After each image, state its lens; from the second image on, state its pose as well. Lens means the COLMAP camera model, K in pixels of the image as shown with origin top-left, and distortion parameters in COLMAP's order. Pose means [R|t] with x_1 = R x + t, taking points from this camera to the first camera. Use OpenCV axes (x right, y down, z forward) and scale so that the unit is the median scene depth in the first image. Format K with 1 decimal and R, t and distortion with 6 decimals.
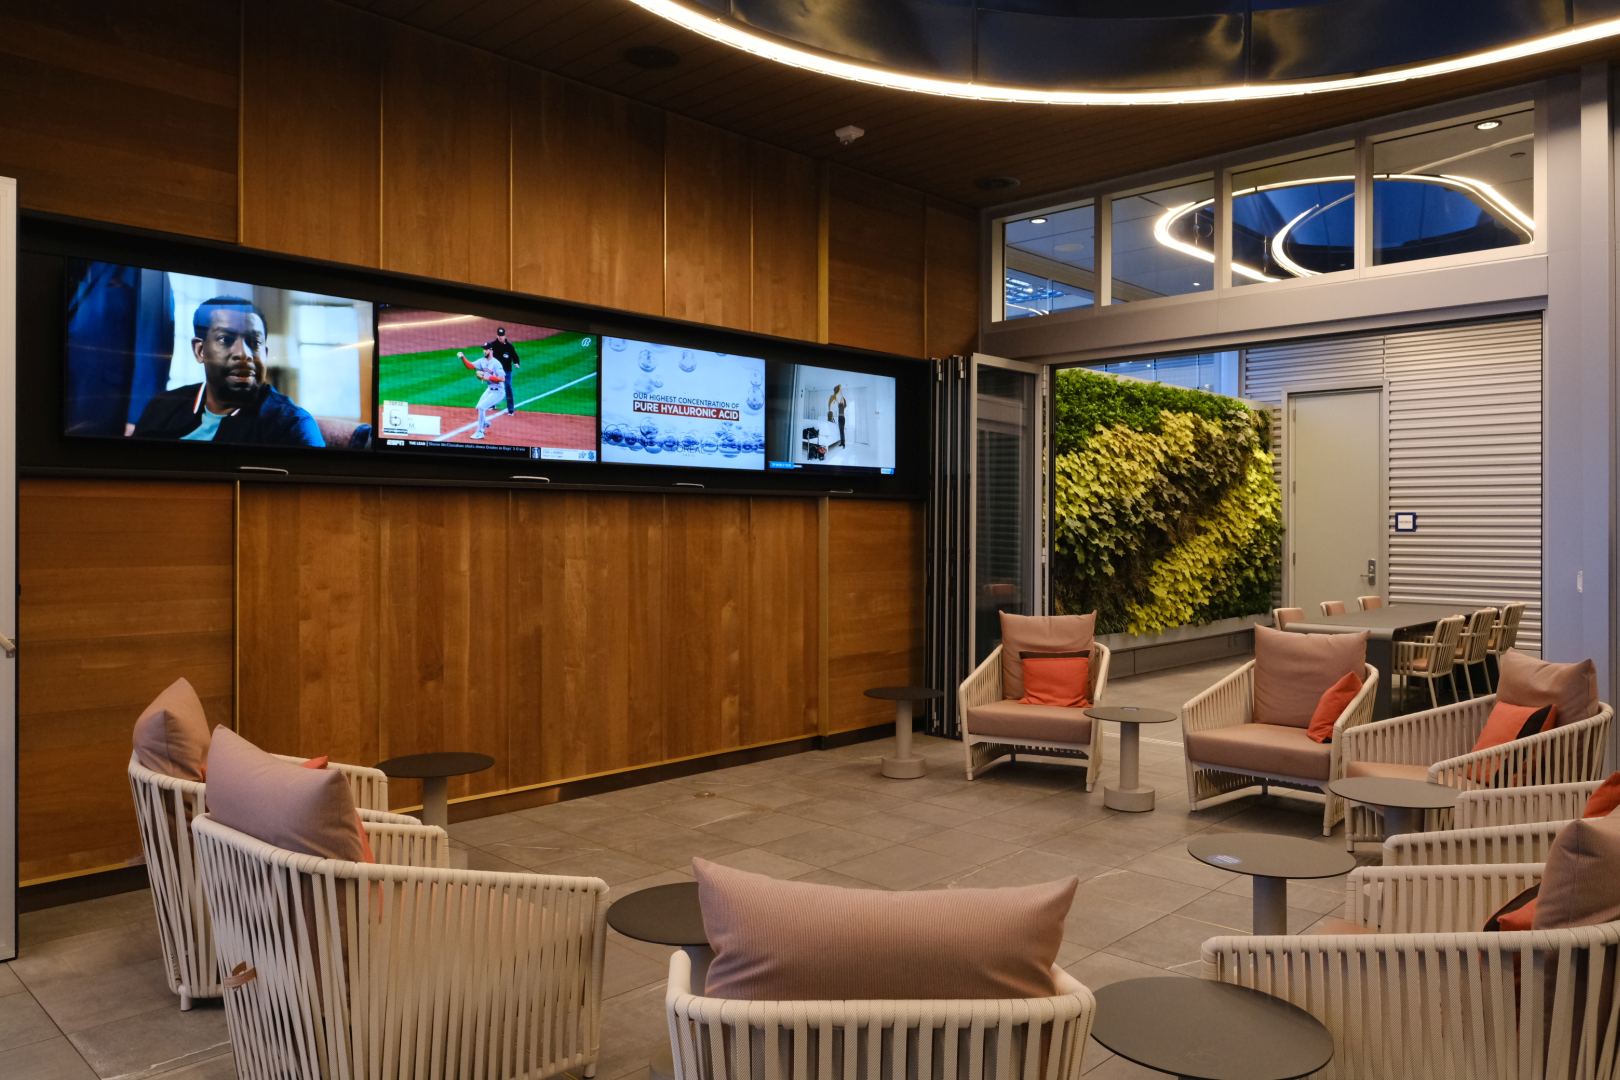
lens RADIAL K [[1131.0, 0, 812.2], [0, 1131.0, 521.9], [0, 0, 1]] dist [-0.010276, 0.000246]
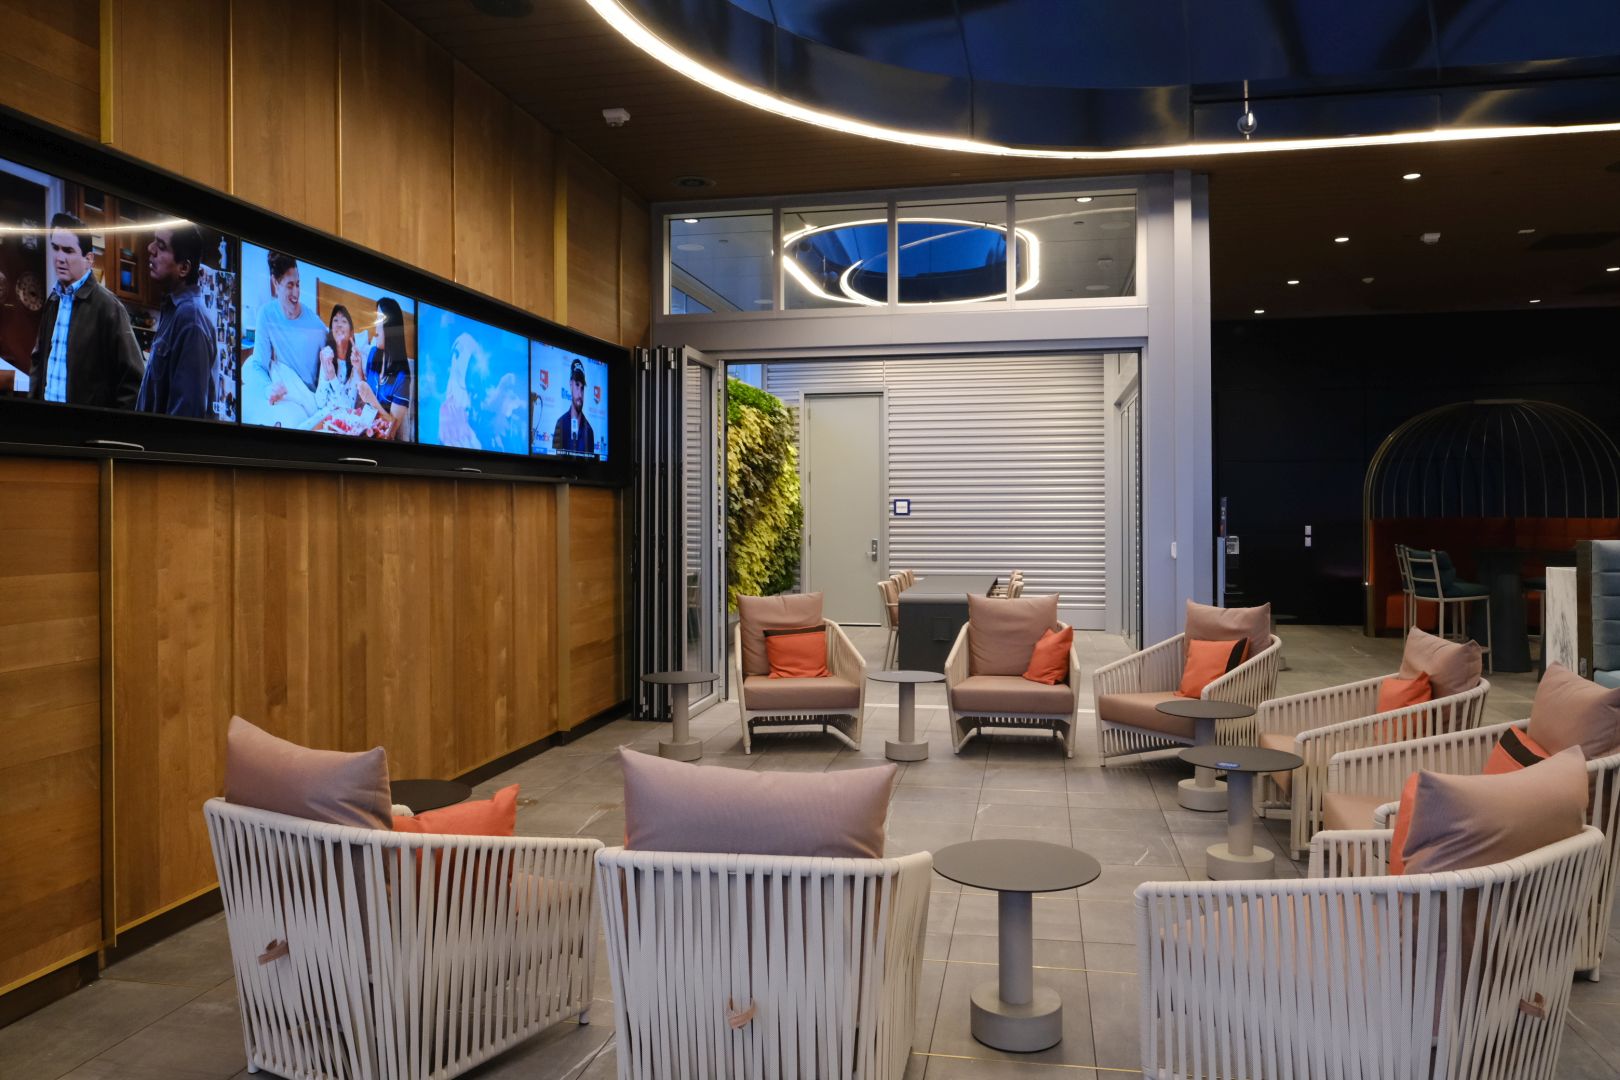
lens RADIAL K [[1134.5, 0, 810.5], [0, 1134.5, 512.9], [0, 0, 1]] dist [-0.005927, 0.001666]
pose [[0.840469, -0.007416, 0.541809, -0.398385], [0.005390, 0.999971, 0.005325, -0.001553], [-0.541833, -0.001555, 0.840485, 0.083364]]
